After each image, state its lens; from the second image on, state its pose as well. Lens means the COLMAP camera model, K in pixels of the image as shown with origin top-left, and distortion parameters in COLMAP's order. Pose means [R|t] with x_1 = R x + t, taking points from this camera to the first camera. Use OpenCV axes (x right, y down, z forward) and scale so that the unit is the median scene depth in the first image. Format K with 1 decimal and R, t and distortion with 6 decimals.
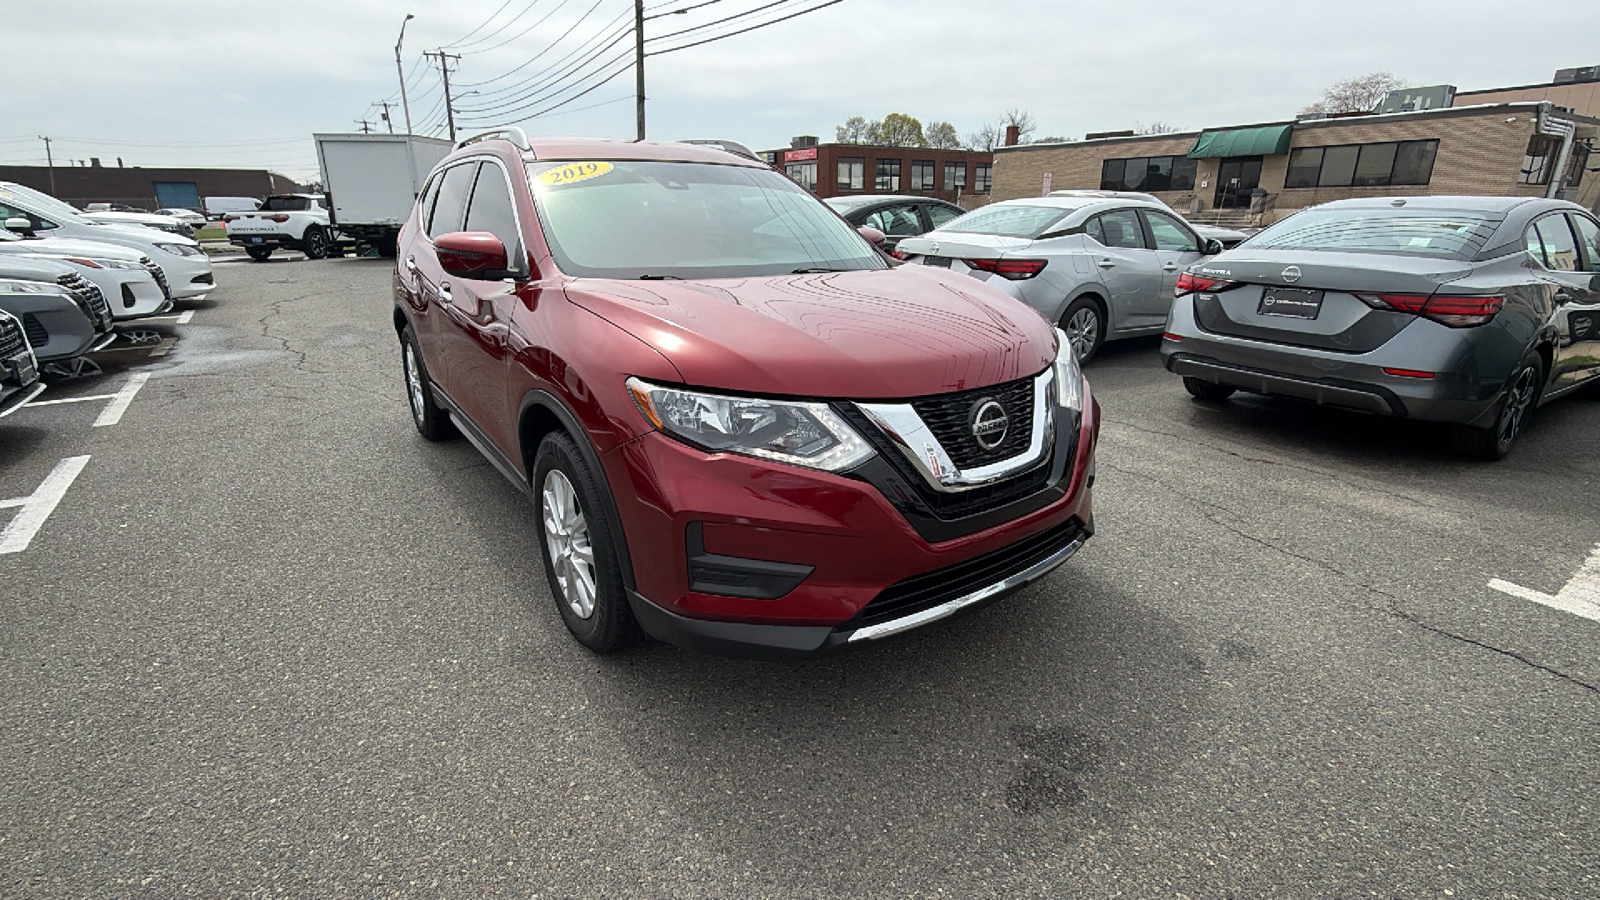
lens RADIAL K [[729.4, 0, 804.0], [0, 729.4, 434.7], [0, 0, 1]] dist [-0.001238, -0.000289]
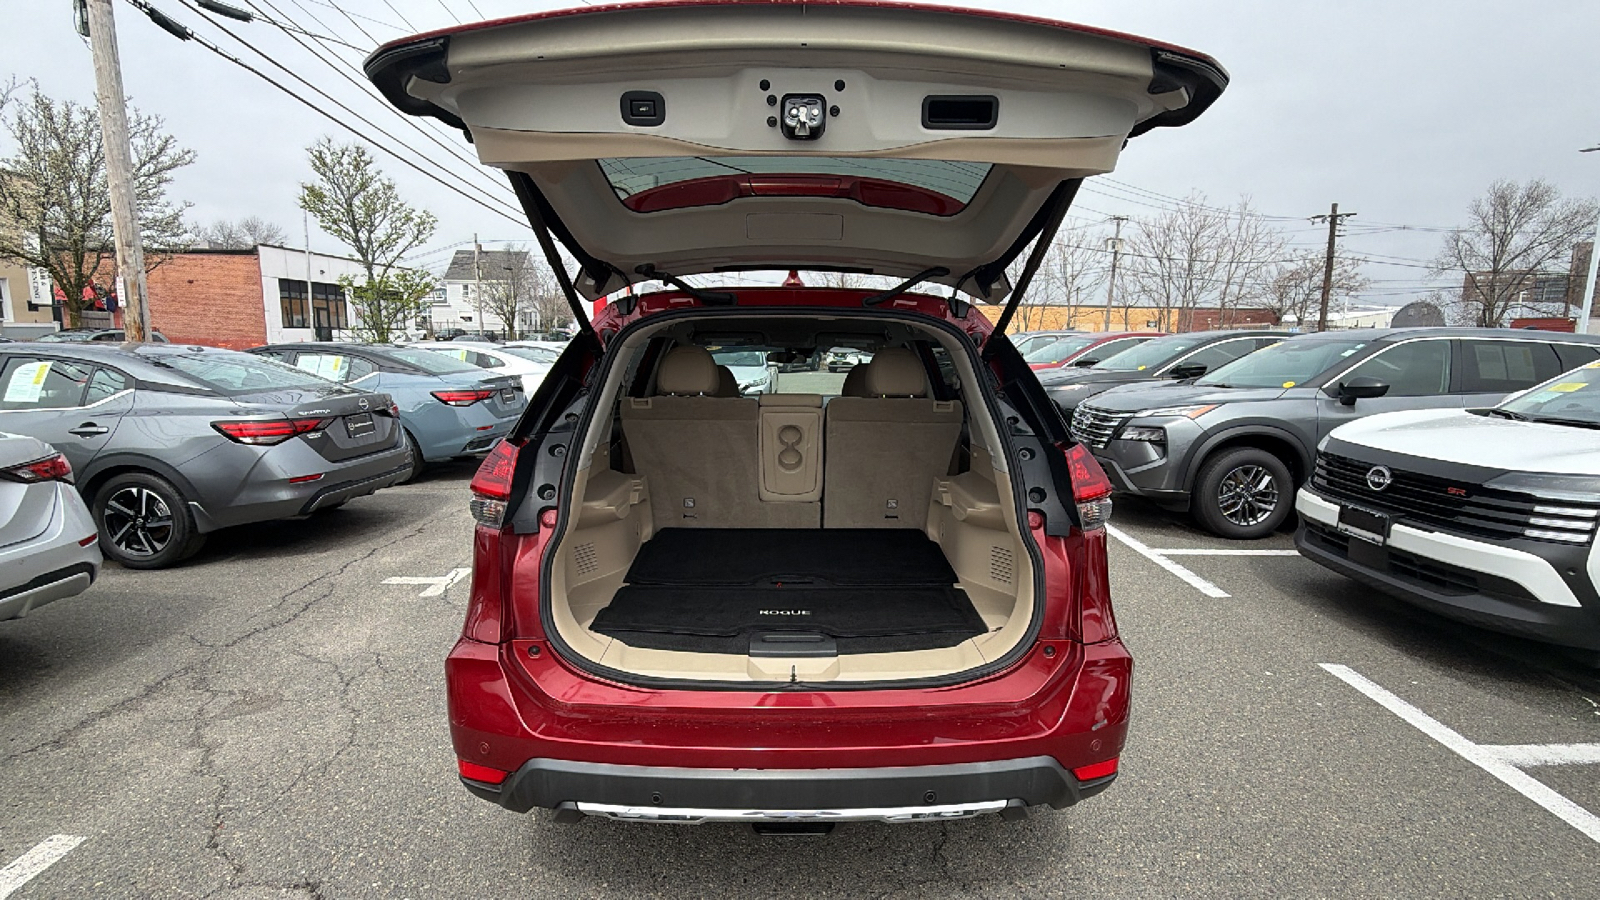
lens RADIAL K [[729.4, 0, 799.7], [0, 729.4, 447.5], [0, 0, 1]] dist [-0.001238, -0.000289]
pose [[-0.829620, -0.089889, 0.551045, -0.061933], [0.156984, 0.909585, 0.384722, -0.045232], [-0.535805, 0.405678, -0.740499, 0.135027]]
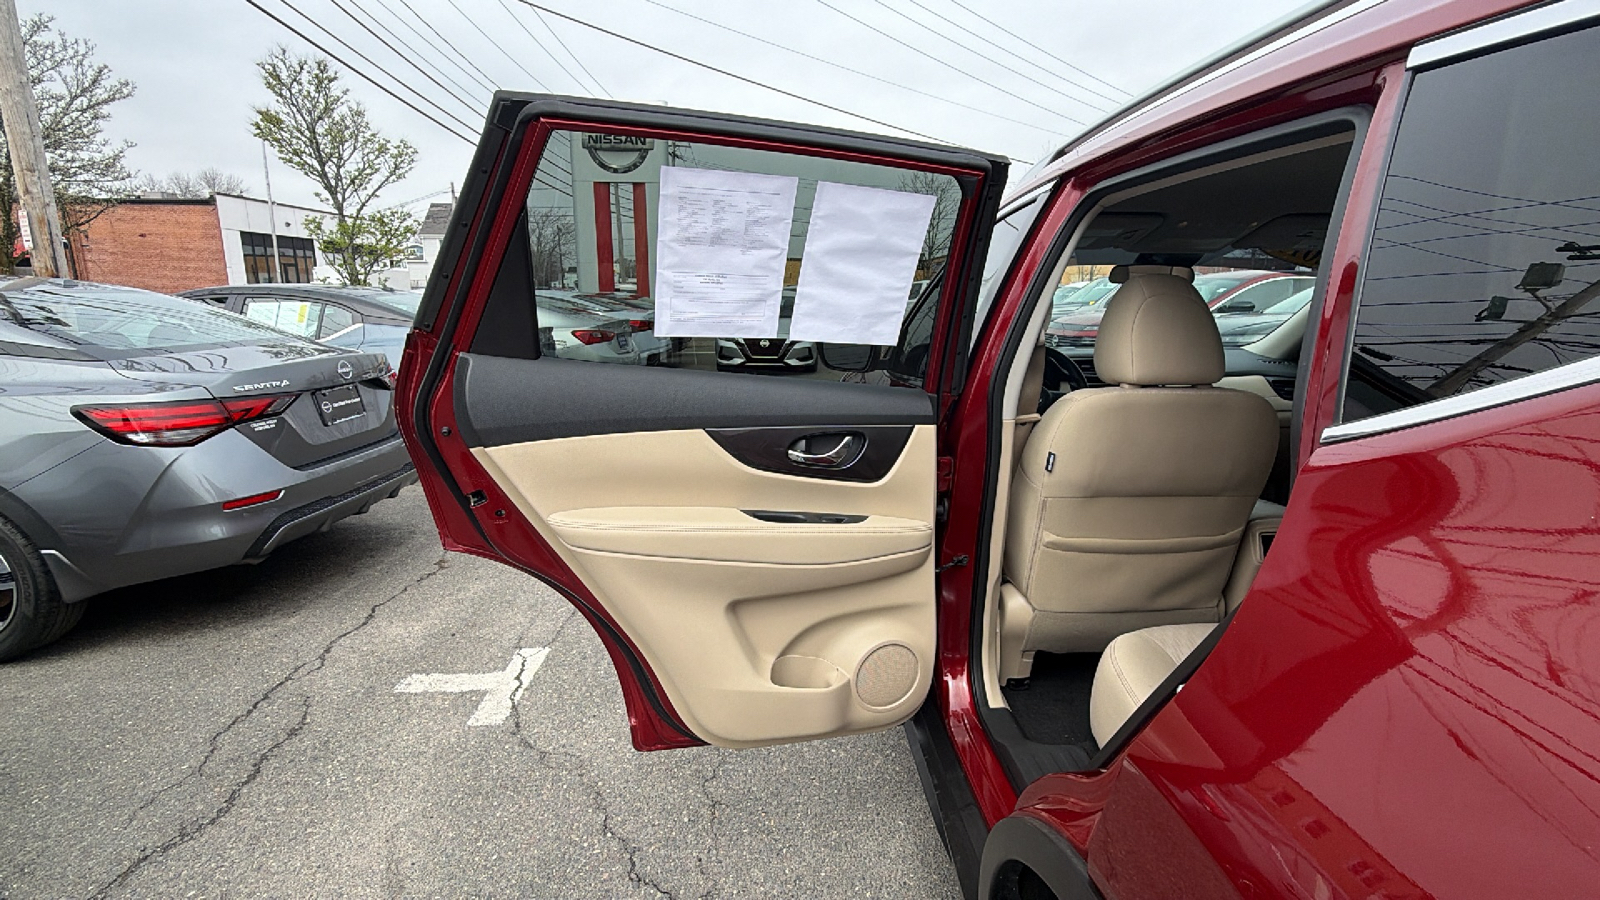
lens RADIAL K [[729.4, 0, 800.8], [0, 729.4, 448.9], [0, 0, 1]] dist [-0.001238, -0.000289]
pose [[-0.842691, -0.111147, 0.526799, -0.018029], [0.159481, 0.883016, 0.441417, -0.035865], [-0.514234, 0.455993, -0.726384, 0.116816]]
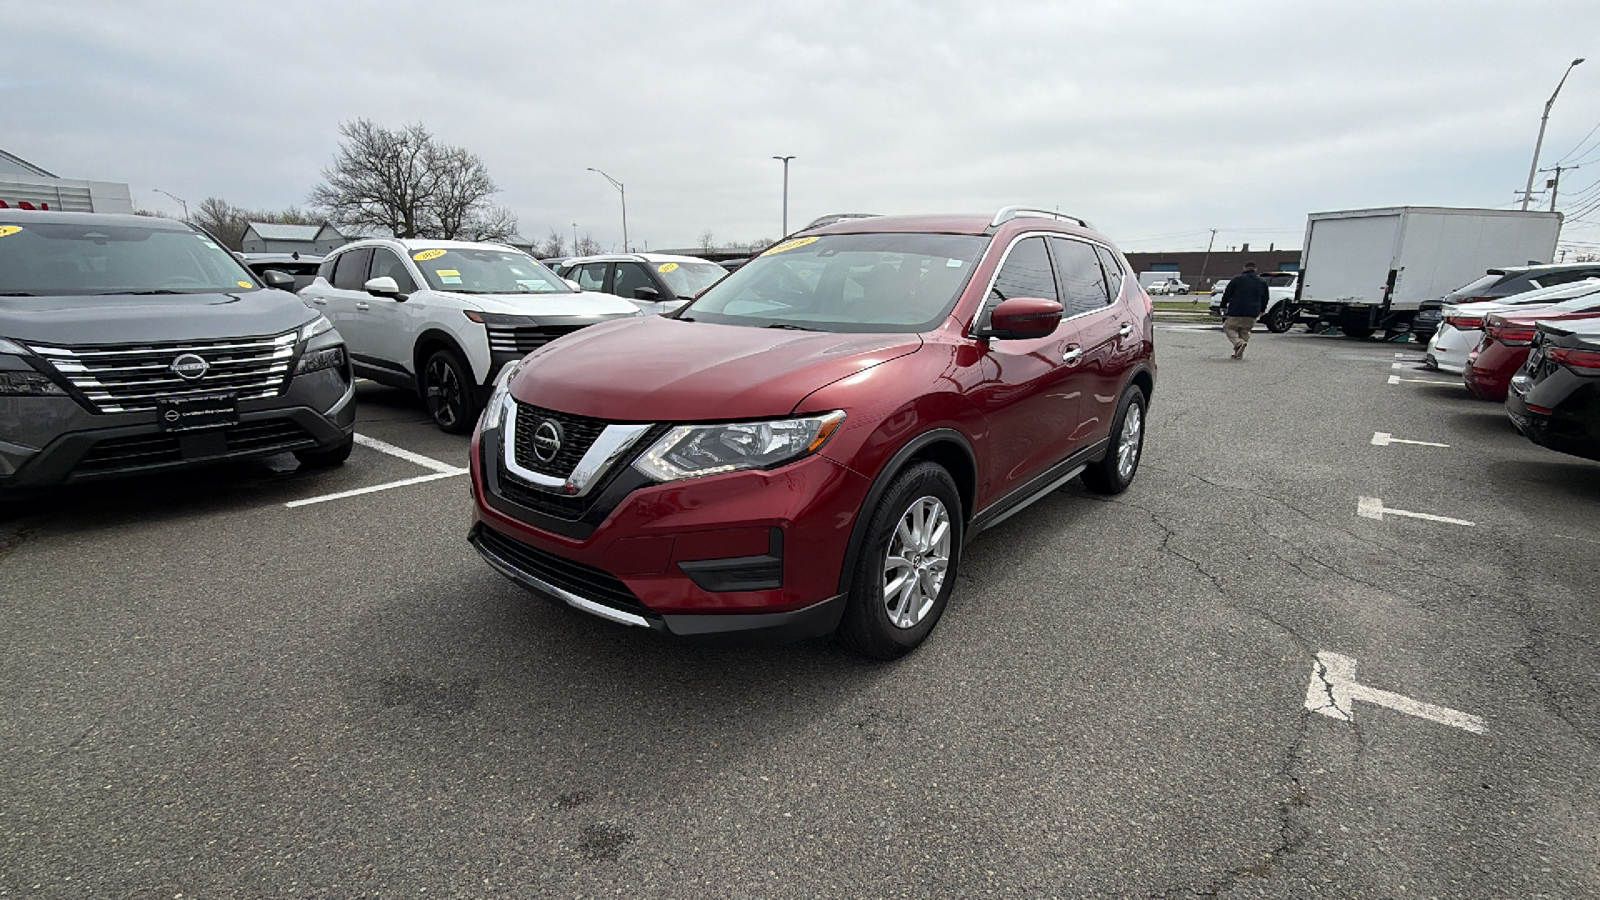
lens RADIAL K [[729.4, 0, 804.8], [0, 729.4, 434.1], [0, 0, 1]] dist [-0.001238, -0.000289]
pose [[0.283301, 0.206253, -0.936590, 0.060925], [-0.300435, 0.946529, 0.117566, -0.011984], [0.910758, 0.248078, 0.330118, 0.040276]]
